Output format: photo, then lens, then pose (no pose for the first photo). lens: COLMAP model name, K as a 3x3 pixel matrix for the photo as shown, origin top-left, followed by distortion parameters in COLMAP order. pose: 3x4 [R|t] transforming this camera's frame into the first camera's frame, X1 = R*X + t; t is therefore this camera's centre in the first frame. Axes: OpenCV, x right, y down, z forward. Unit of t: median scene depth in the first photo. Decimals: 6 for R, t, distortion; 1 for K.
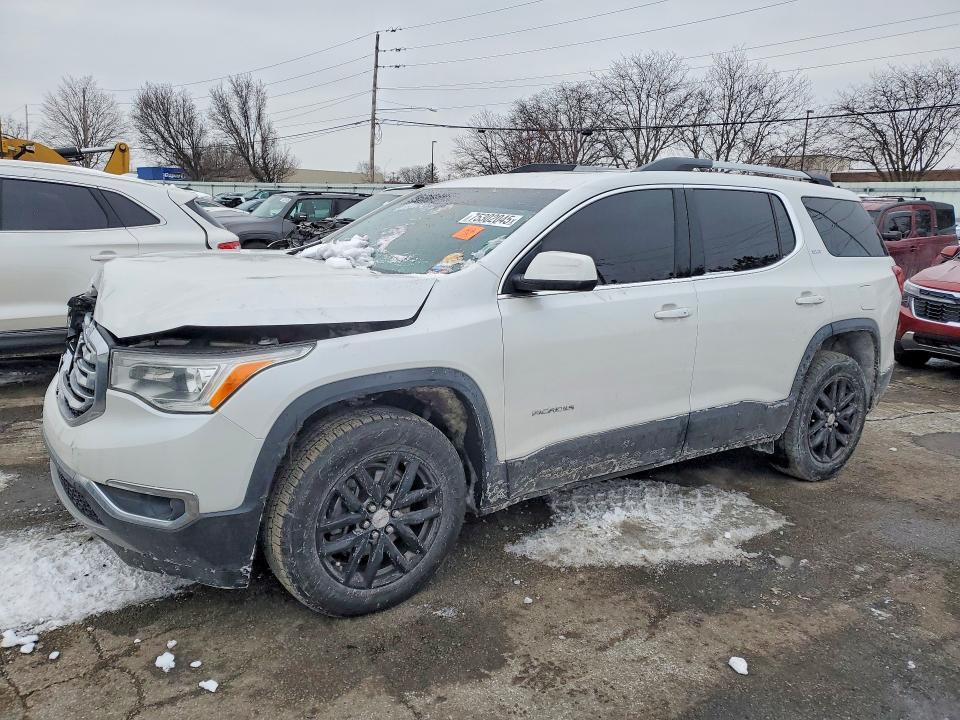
lens RADIAL K [[712.1, 0, 480.0], [0, 712.1, 360.0], [0, 0, 1]] dist [0.014747, 0.006437]
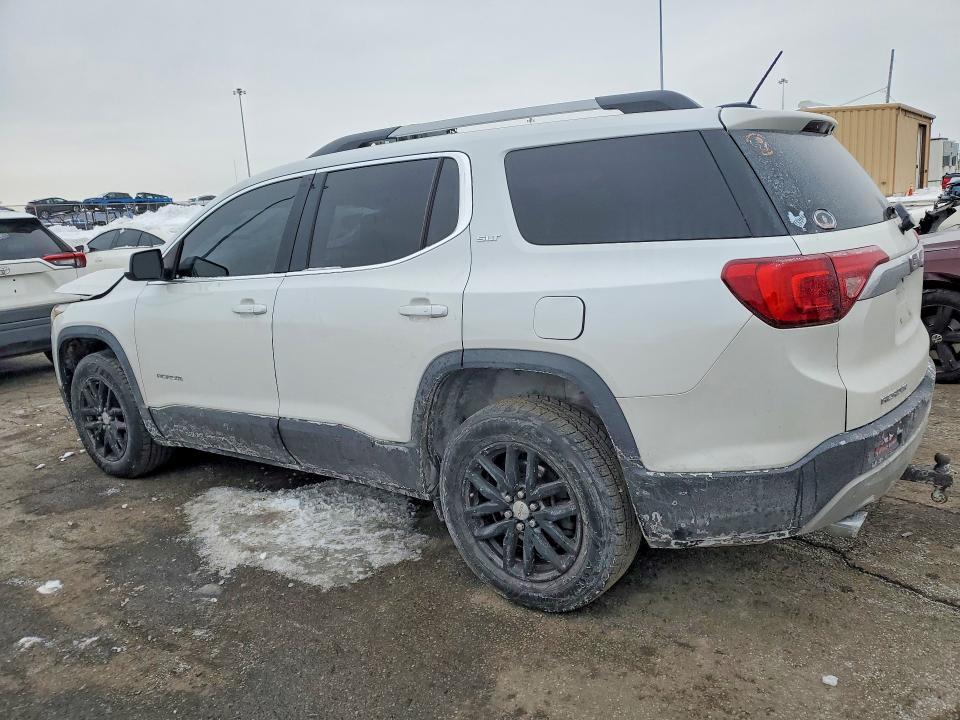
lens RADIAL K [[712.1, 0, 480.0], [0, 712.1, 360.0], [0, 0, 1]] dist [0.014747, 0.006437]
pose [[0.366019, 0.127534, -0.921827, 1.275802], [-0.123431, 0.988466, 0.087744, -0.117867], [0.922385, 0.081666, 0.377539, 0.904082]]
